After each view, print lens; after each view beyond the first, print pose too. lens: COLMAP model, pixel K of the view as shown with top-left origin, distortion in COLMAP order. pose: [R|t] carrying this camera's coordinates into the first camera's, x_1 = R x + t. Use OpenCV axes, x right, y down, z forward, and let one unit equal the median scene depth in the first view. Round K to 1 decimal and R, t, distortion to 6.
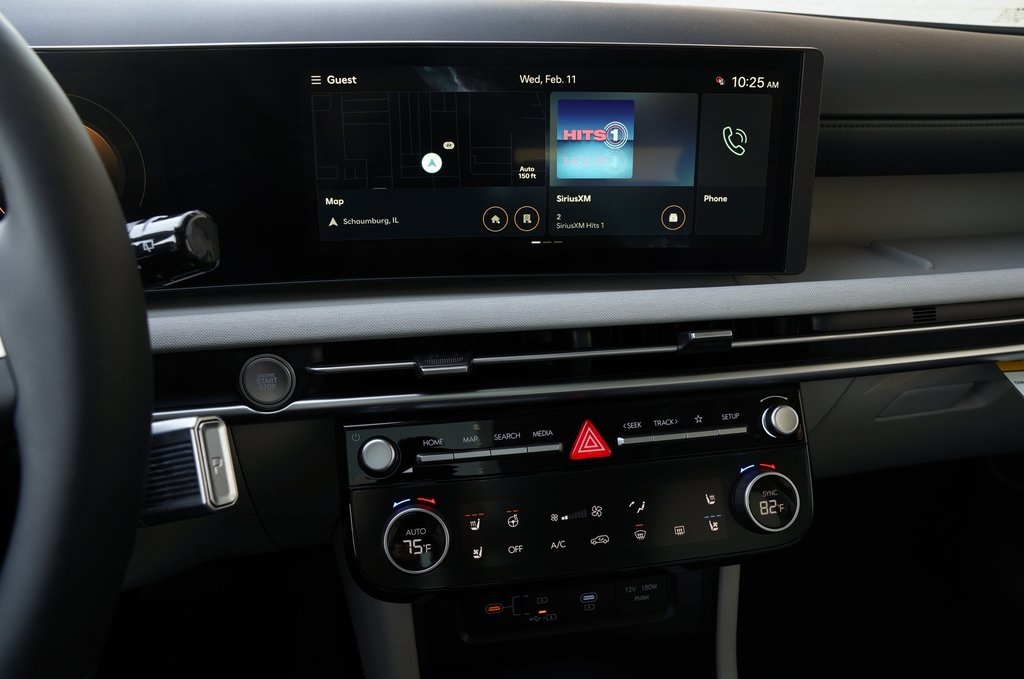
lens RADIAL K [[707.5, 0, 512.1], [0, 707.5, 339.9], [0, 0, 1]] dist [-0.123024, 0.081029]
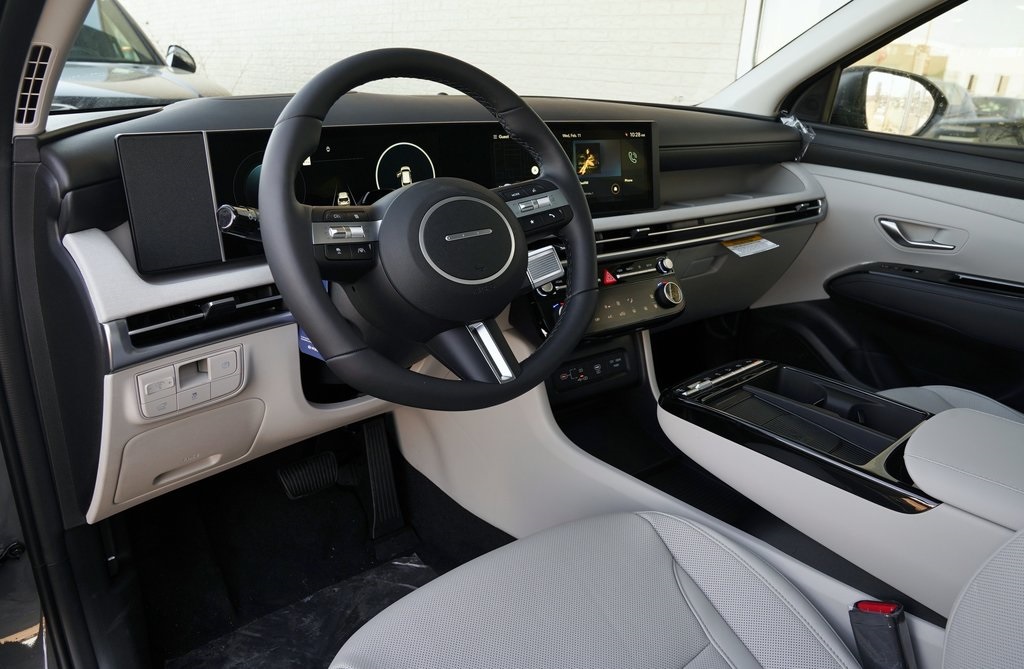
lens RADIAL K [[714.8, 0, 514.0], [0, 714.8, 333.8], [0, 0, 1]] dist [-0.085604, 0.021779]
pose [[0.885808, -0.143825, 0.441201, -1.336590], [0.181824, 0.982308, -0.044834, 0.396121], [-0.426947, 0.119935, 0.896288, -1.096347]]
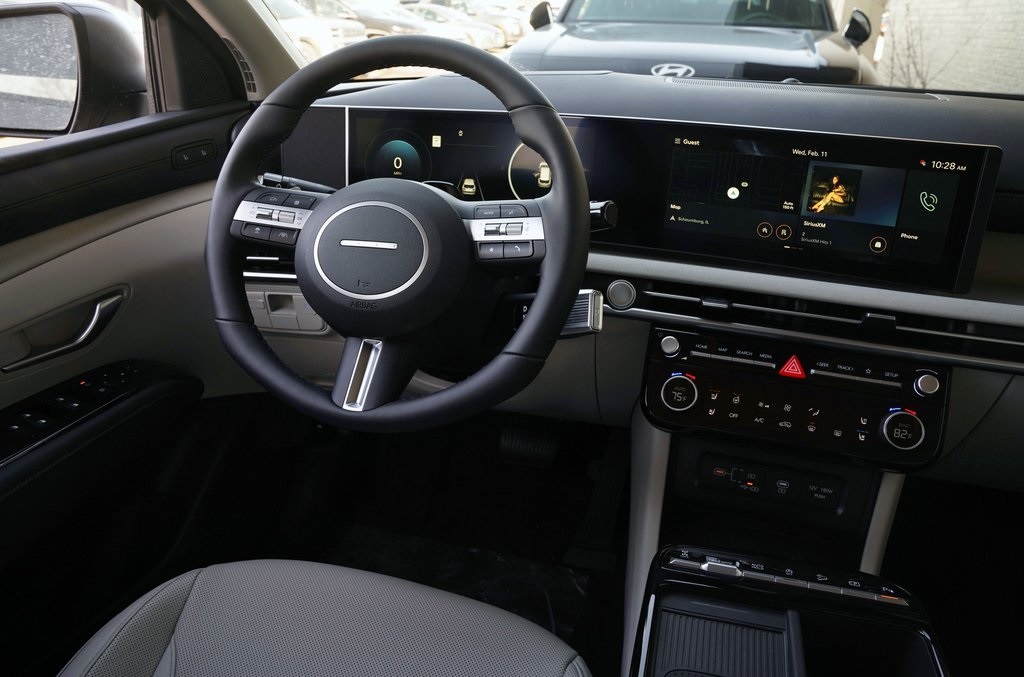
lens RADIAL K [[707.5, 0, 512.8], [0, 707.5, 336.7], [0, 0, 1]] dist [-0.123024, 0.081029]
pose [[0.873885, 0.198383, -0.443813, 0.249779], [-0.209015, 0.977582, 0.025417, 0.172932], [0.438906, 0.070552, 0.895759, -0.788548]]
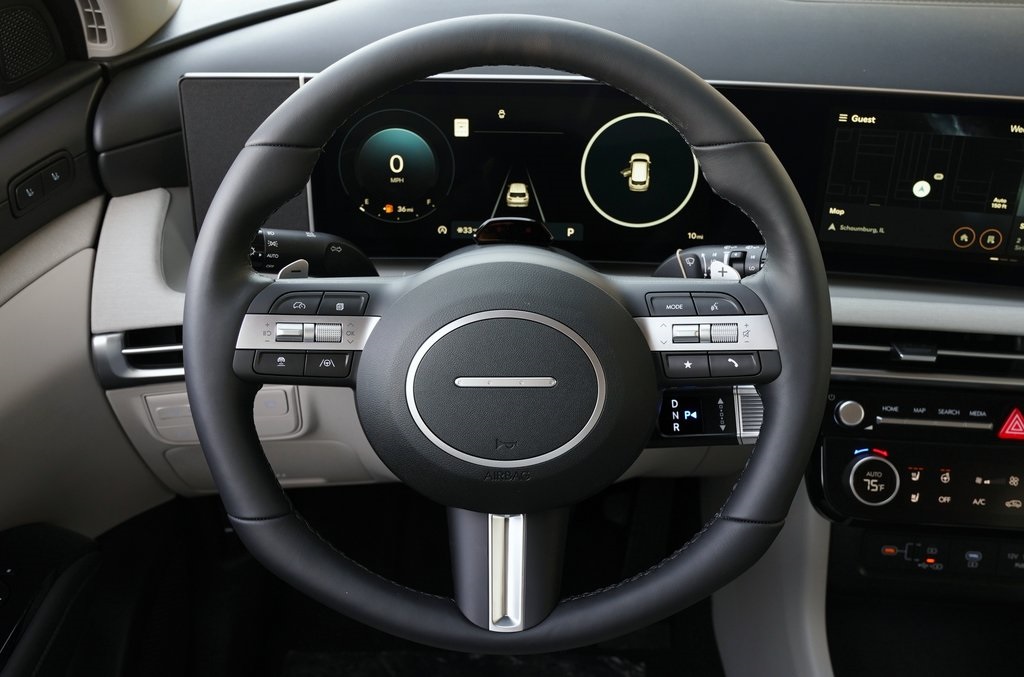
lens RADIAL K [[1001.8, 0, 524.9], [0, 1001.8, 346.1], [0, 0, 1]] dist [-0.018778, 0.000000]
pose [[0.971345, 0.133325, -0.196757, -0.410379], [-0.108875, 0.985481, 0.130283, -0.131039], [0.211270, -0.105128, 0.971758, -0.893366]]
